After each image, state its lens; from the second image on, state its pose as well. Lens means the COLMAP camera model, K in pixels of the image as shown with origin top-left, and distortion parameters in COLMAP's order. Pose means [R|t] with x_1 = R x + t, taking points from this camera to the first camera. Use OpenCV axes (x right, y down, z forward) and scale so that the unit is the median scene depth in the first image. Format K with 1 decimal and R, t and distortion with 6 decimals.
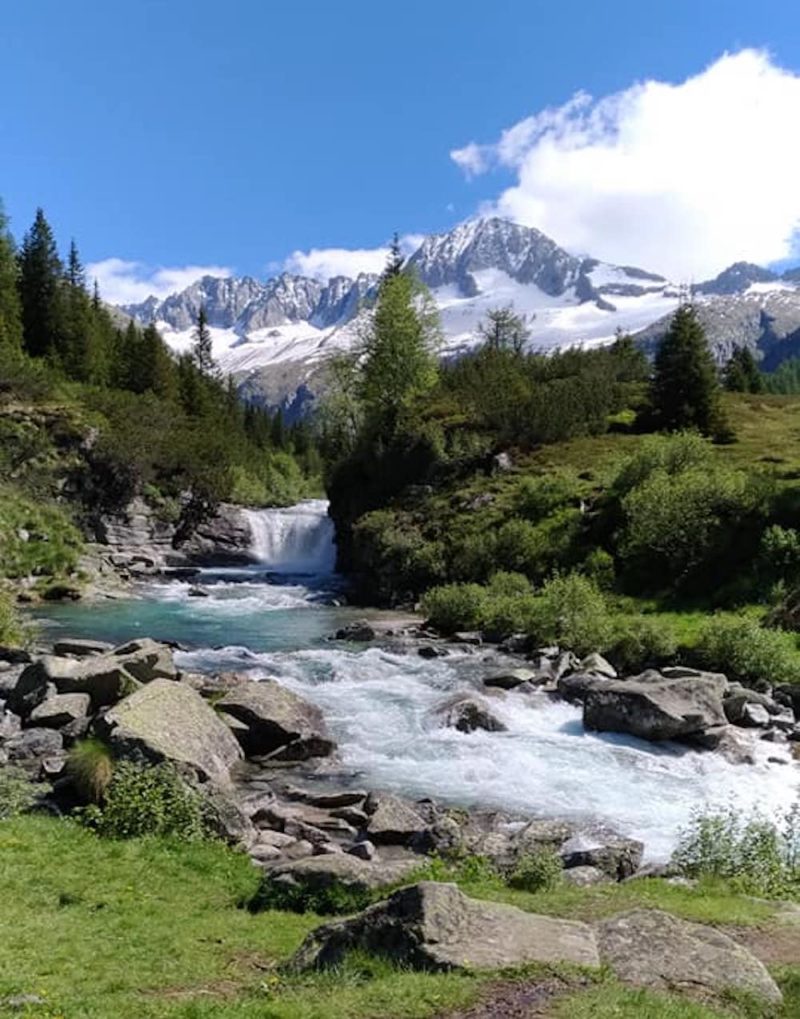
lens RADIAL K [[1127.5, 0, 401.3], [0, 1127.5, 648.2], [0, 0, 1]] dist [0.121817, -0.384353]
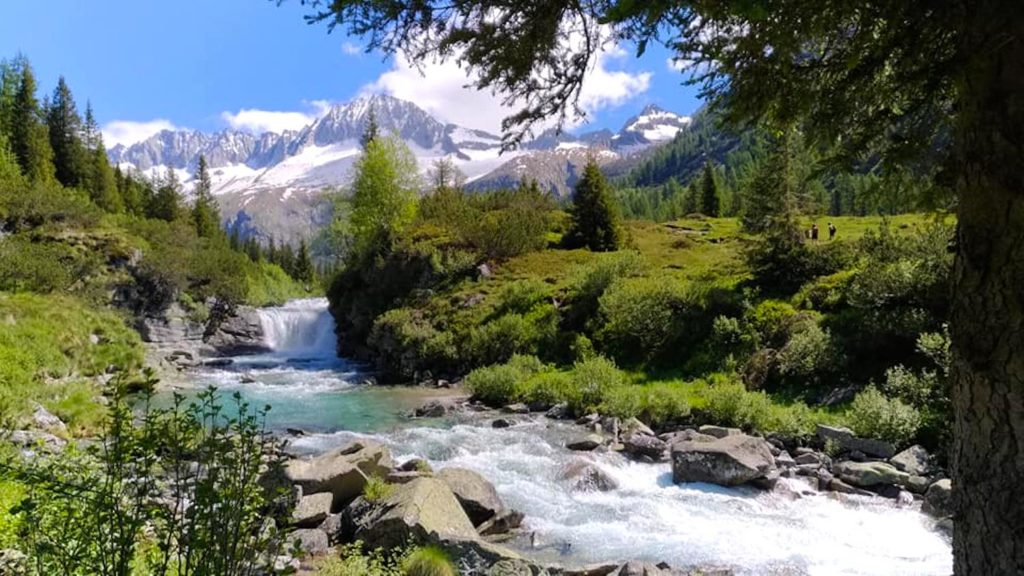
lens RADIAL K [[820.7, 0, 512.1], [0, 820.7, 312.5], [0, 0, 1]] dist [0.005809, -0.005647]
pose [[0.969643, -0.032068, 0.242414, -0.094193], [0.056702, 0.993829, -0.095334, -0.016324], [-0.237861, 0.106185, 0.965477, 0.043569]]
